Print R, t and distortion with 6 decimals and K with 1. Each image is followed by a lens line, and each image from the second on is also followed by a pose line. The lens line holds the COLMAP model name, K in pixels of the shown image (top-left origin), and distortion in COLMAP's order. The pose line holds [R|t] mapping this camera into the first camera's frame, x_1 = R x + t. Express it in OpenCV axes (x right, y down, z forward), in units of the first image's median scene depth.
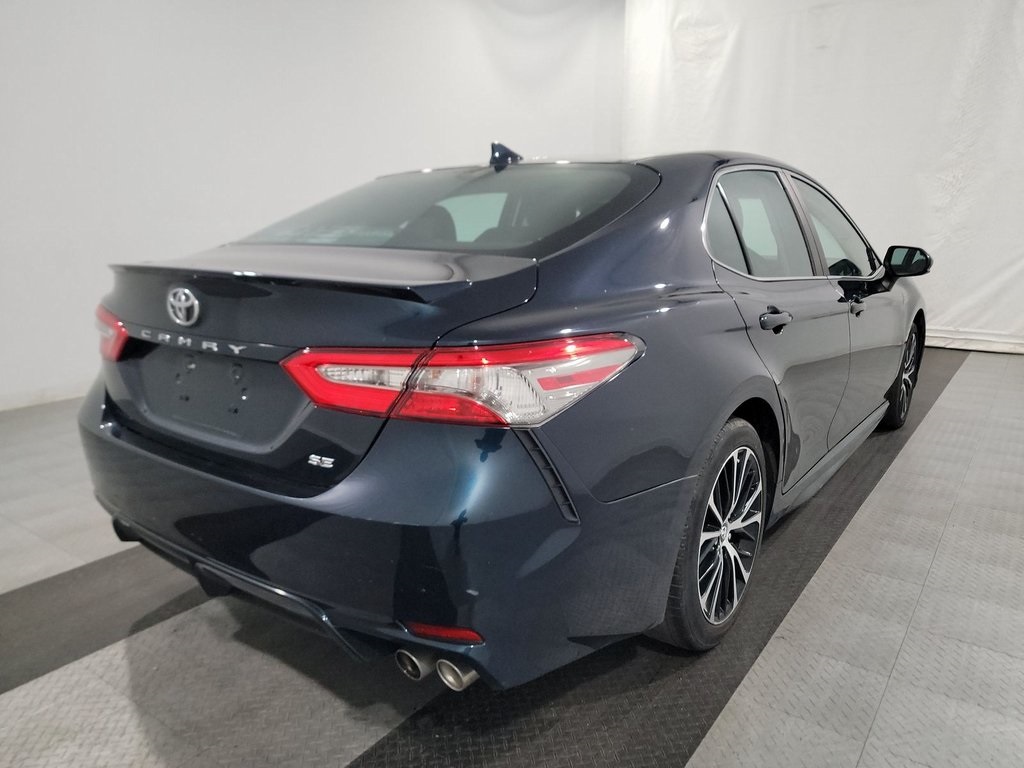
lens RADIAL K [[725.6, 0, 515.1], [0, 725.6, 391.2], [0, 0, 1]] dist [0.031859, -0.022655]
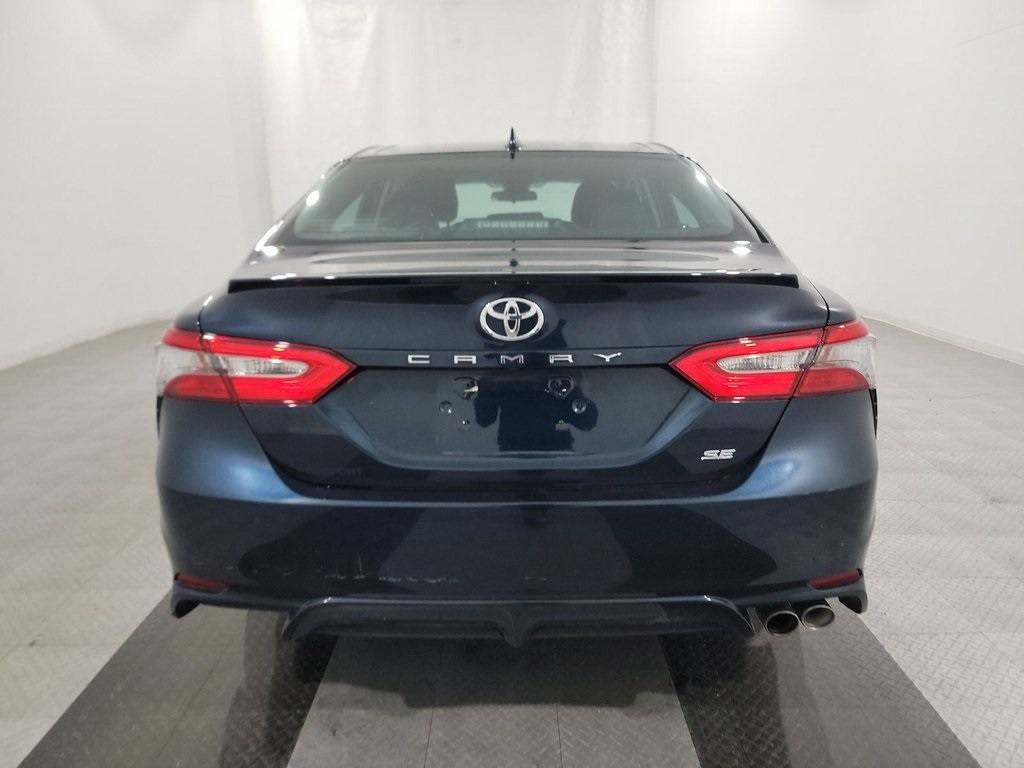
lens RADIAL K [[725.6, 0, 515.5], [0, 725.6, 377.1], [0, 0, 1]] dist [0.031859, -0.022655]
pose [[0.798979, -0.150217, 0.582295, -0.984672], [0.141640, 0.988065, 0.060548, -0.102178], [-0.584440, 0.034100, 0.810720, 0.321114]]
